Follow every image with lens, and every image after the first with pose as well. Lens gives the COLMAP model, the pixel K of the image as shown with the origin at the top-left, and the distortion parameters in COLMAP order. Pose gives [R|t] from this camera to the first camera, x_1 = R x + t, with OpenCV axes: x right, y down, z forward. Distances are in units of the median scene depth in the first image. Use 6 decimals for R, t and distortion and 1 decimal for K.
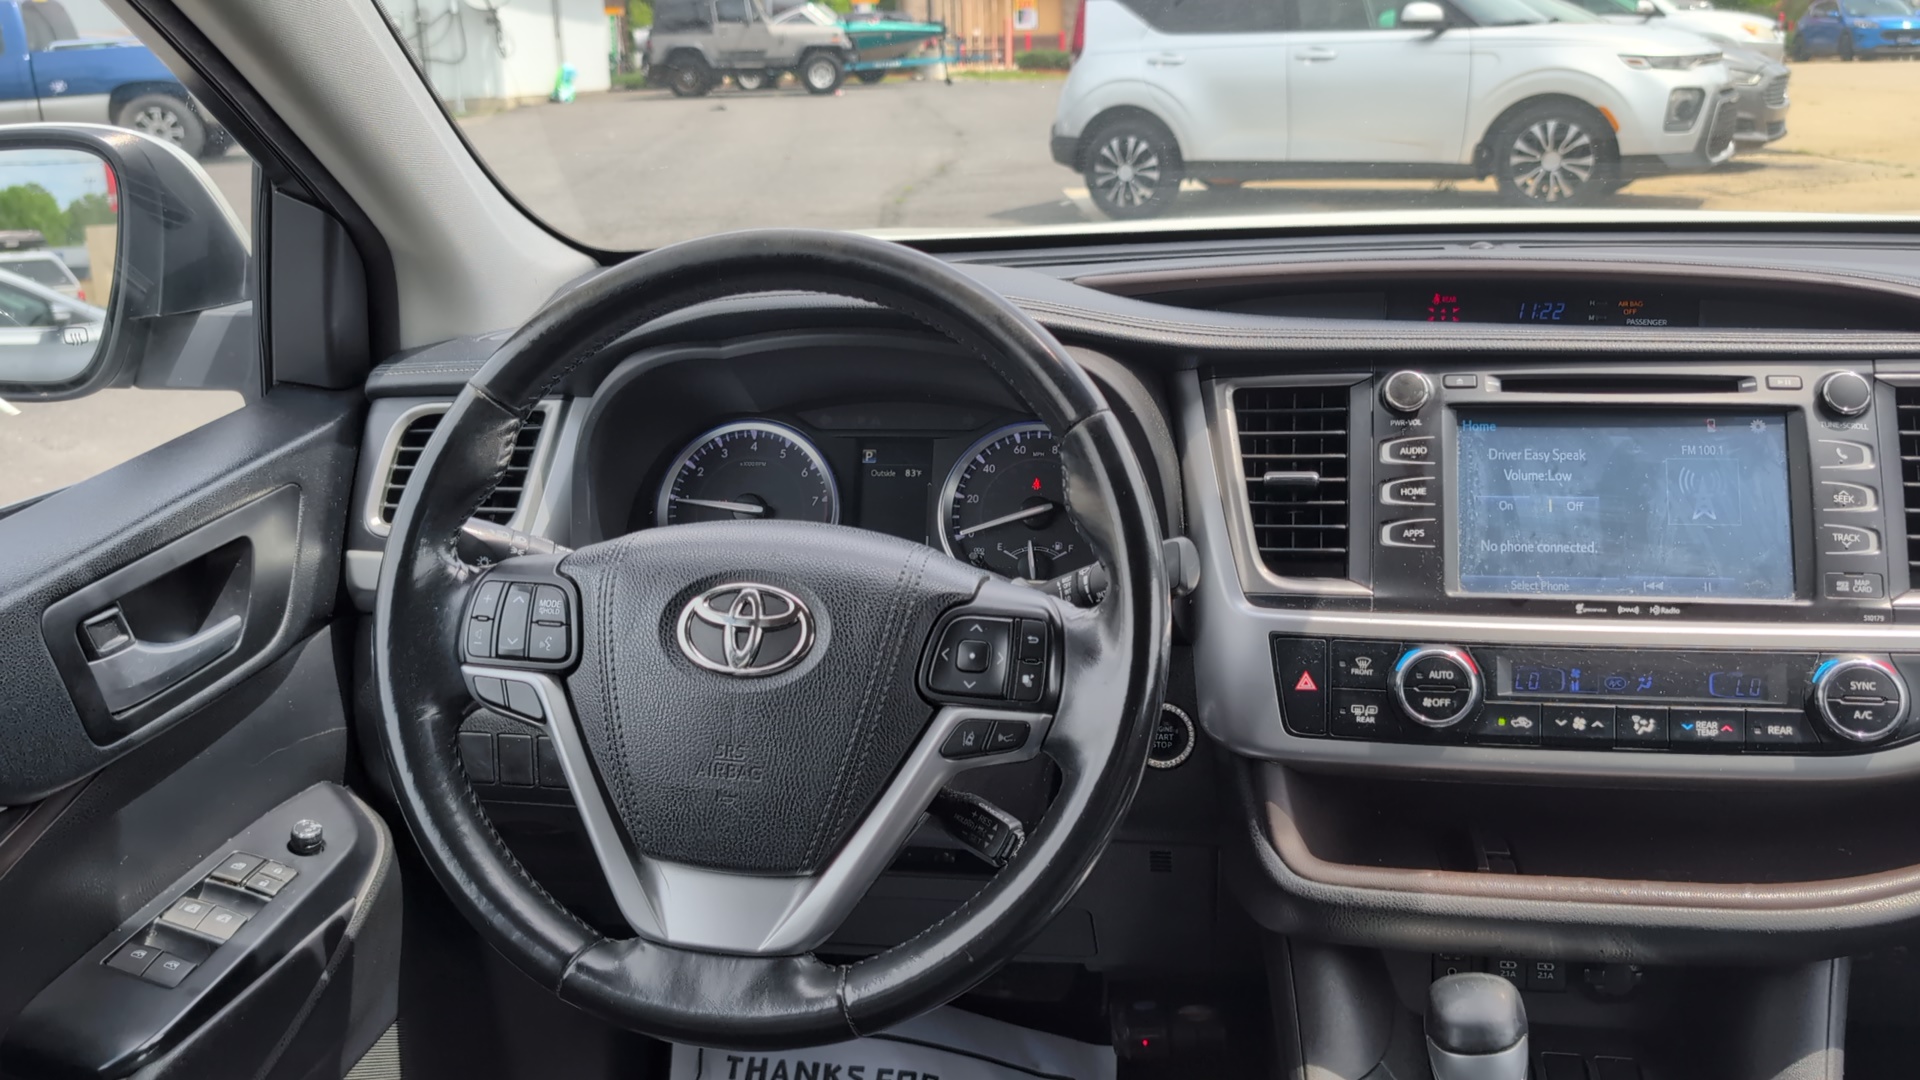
lens RADIAL K [[1587.9, 0, 960.0], [0, 1587.9, 540.0], [0, 0, 1]] dist [0.024985, -0.074536]
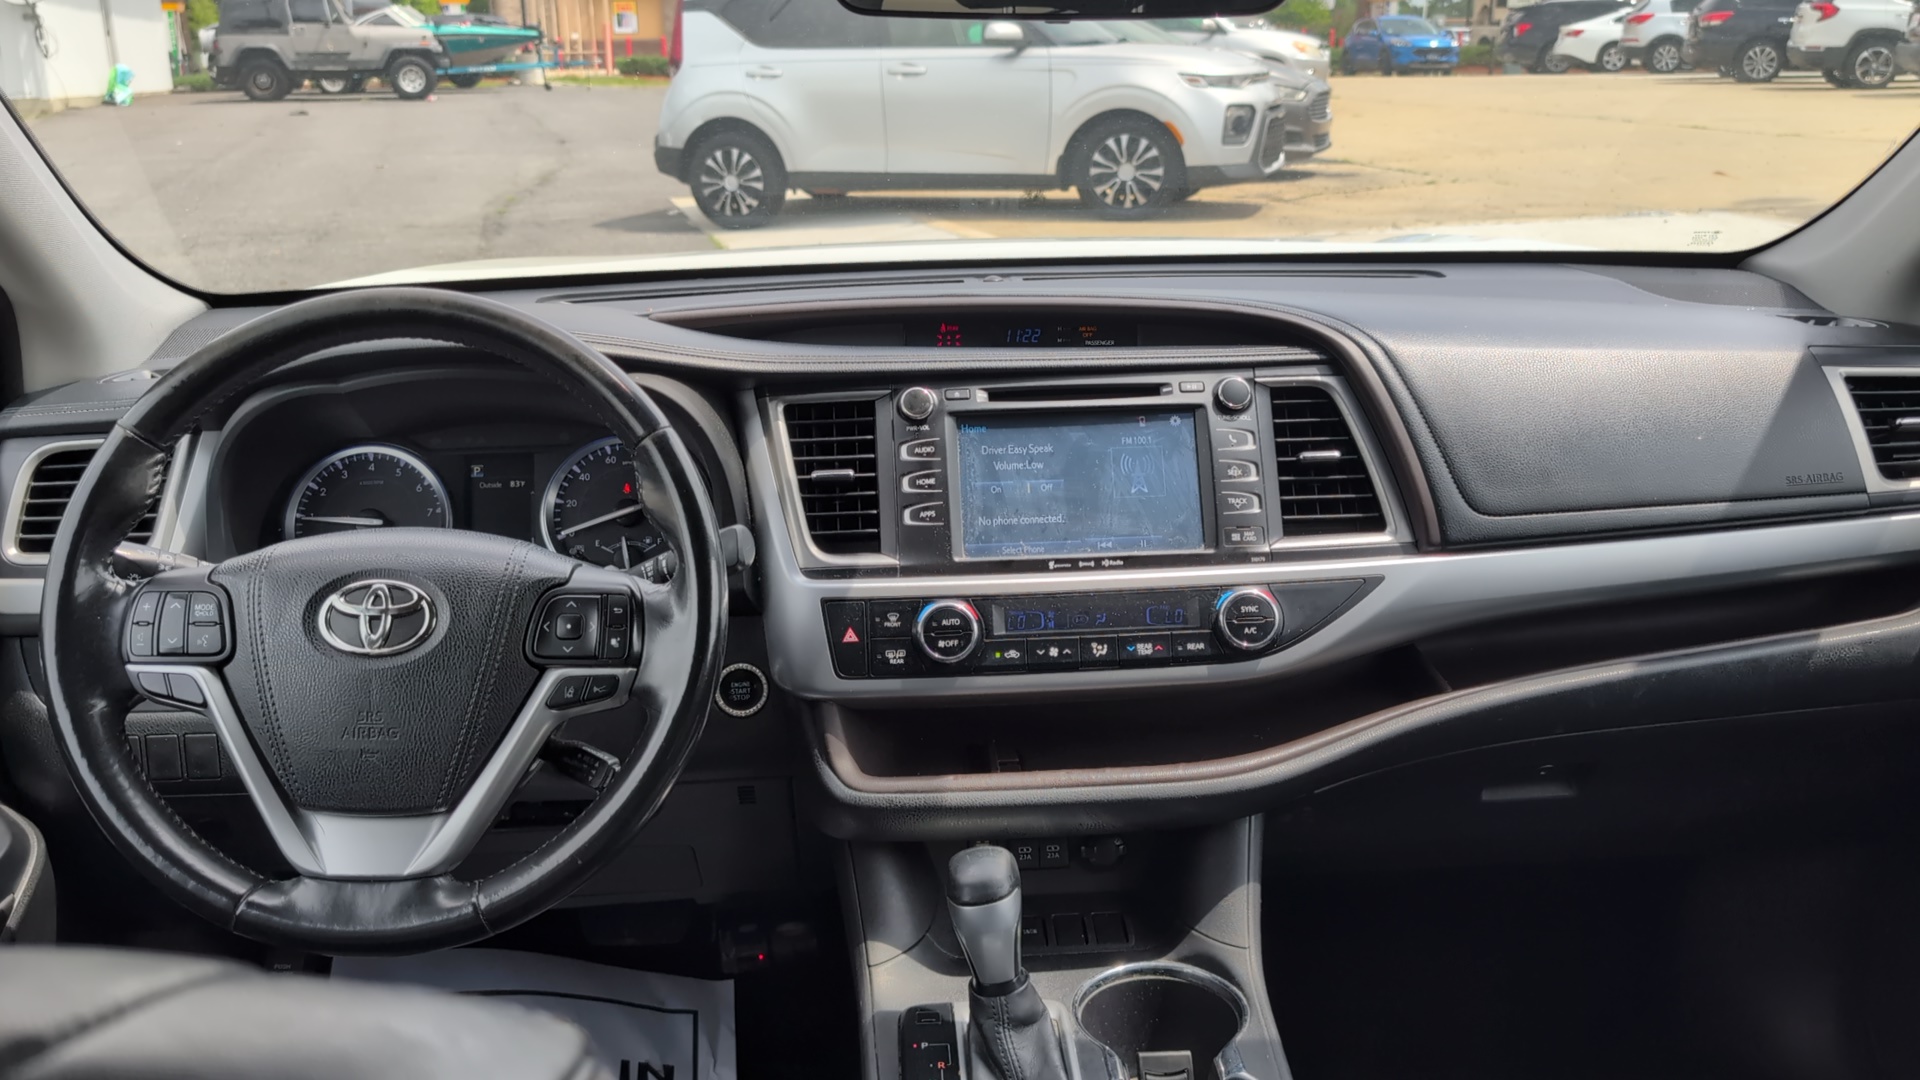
lens RADIAL K [[1615.4, 0, 982.7], [0, 1615.4, 519.7], [0, 0, 1]] dist [0.019658, -0.019510]
pose [[0.970062, -0.050425, 0.237565, 0.019867], [0.053844, 0.998518, -0.007919, 0.013042], [-0.236814, 0.020474, 0.971339, -0.272392]]
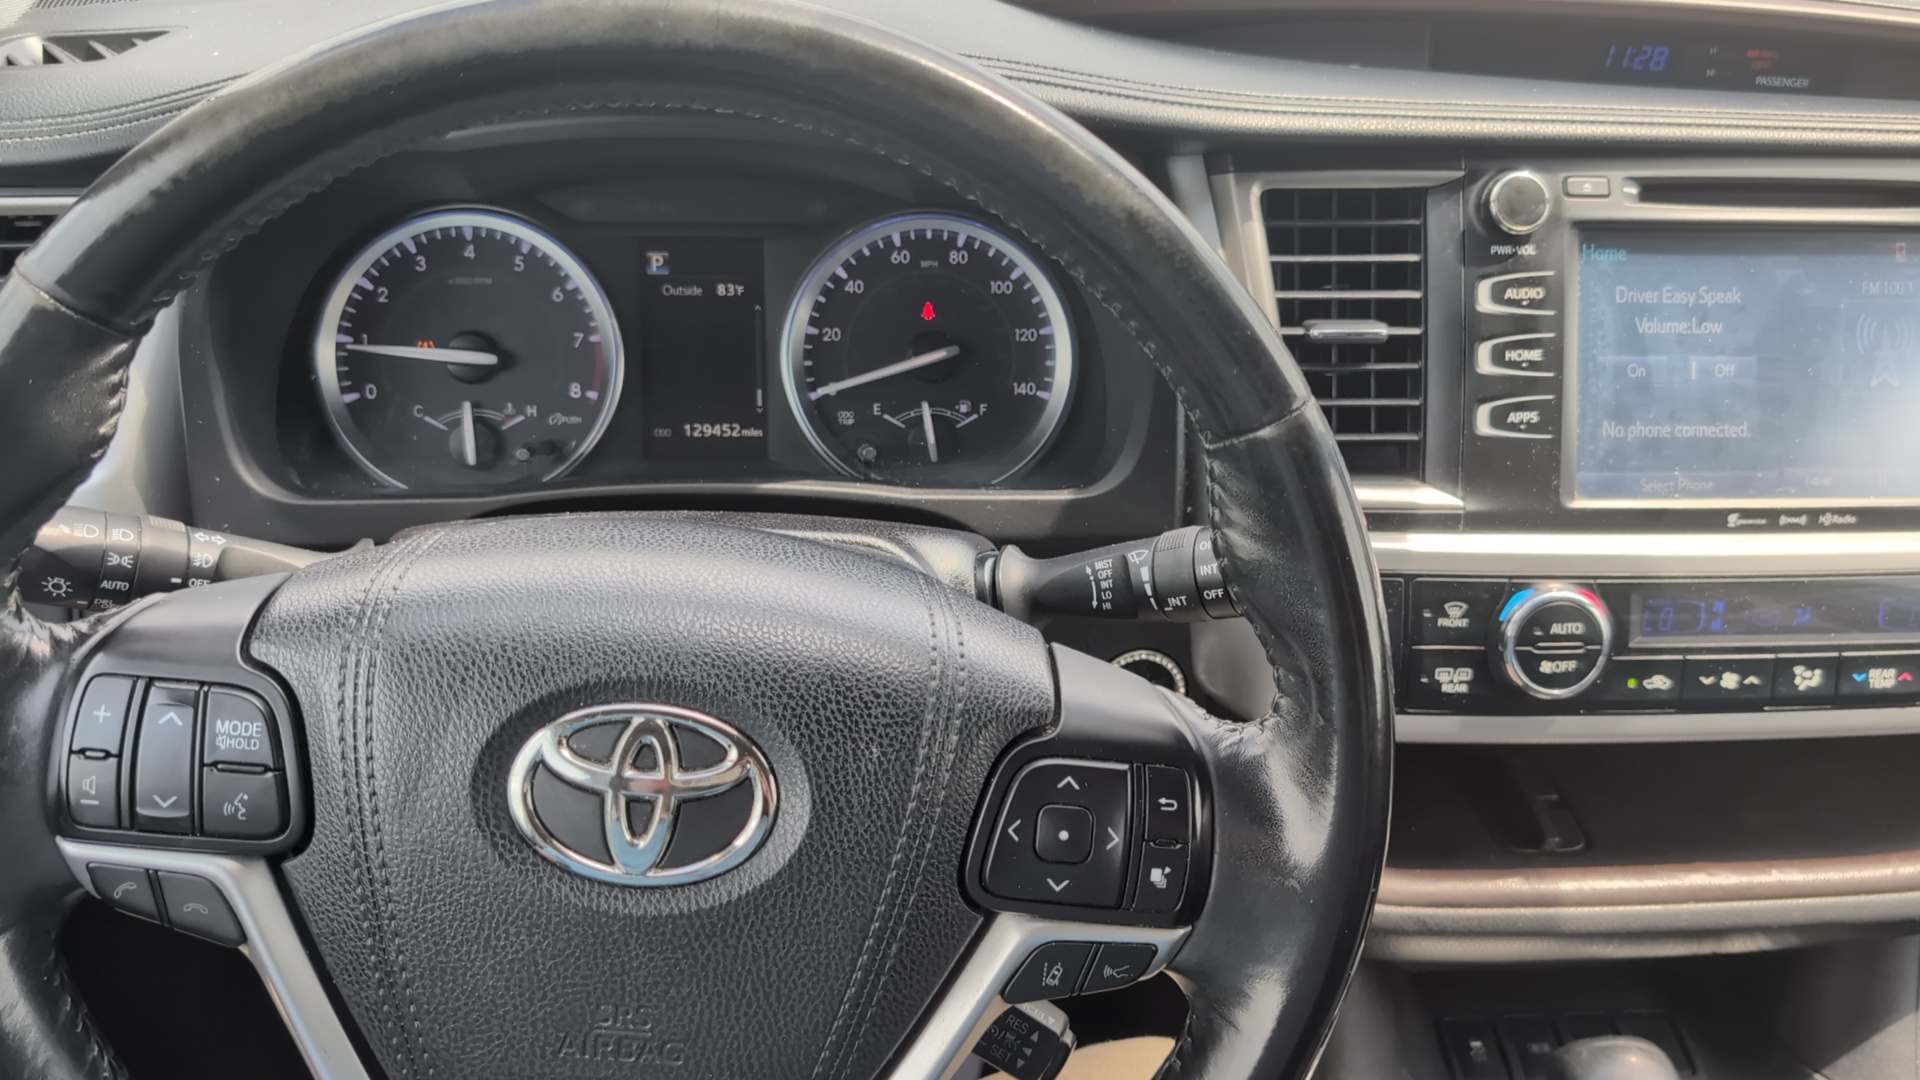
lens RADIAL K [[1653.7, 0, 960.0], [0, 1653.7, 540.0], [0, 0, 1]] dist [-0.016164, -0.003219]
pose [[0.965982, -0.068463, 0.249384, -0.134947], [0.001614, 0.965899, 0.258914, -0.139592], [-0.258606, -0.249704, 0.933151, 0.380480]]
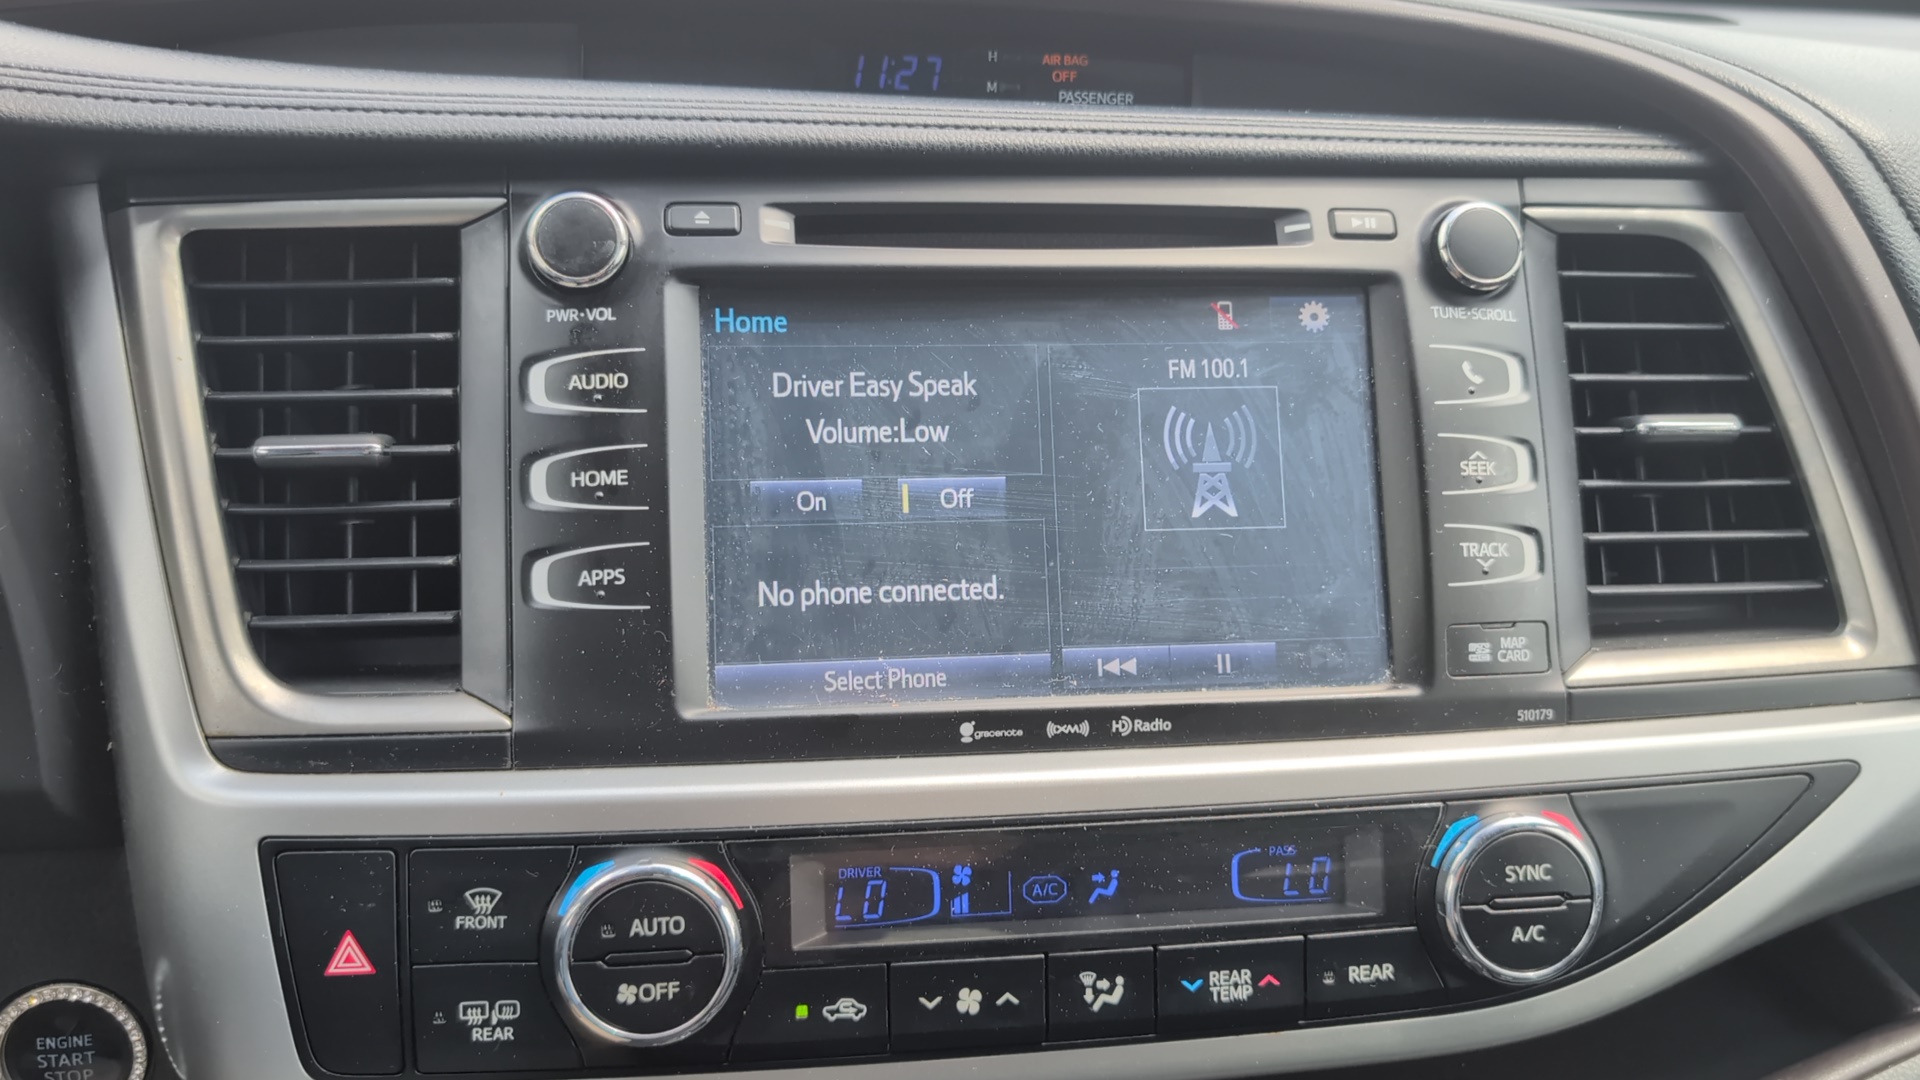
lens RADIAL K [[1587.9, 0, 960.0], [0, 1587.9, 540.0], [0, 0, 1]] dist [0.024985, -0.074536]
pose [[0.949731, -0.055574, 0.308095, 0.246406], [0.024738, 0.994363, 0.103107, -0.056130], [-0.312089, -0.090303, 0.945752, 0.567814]]
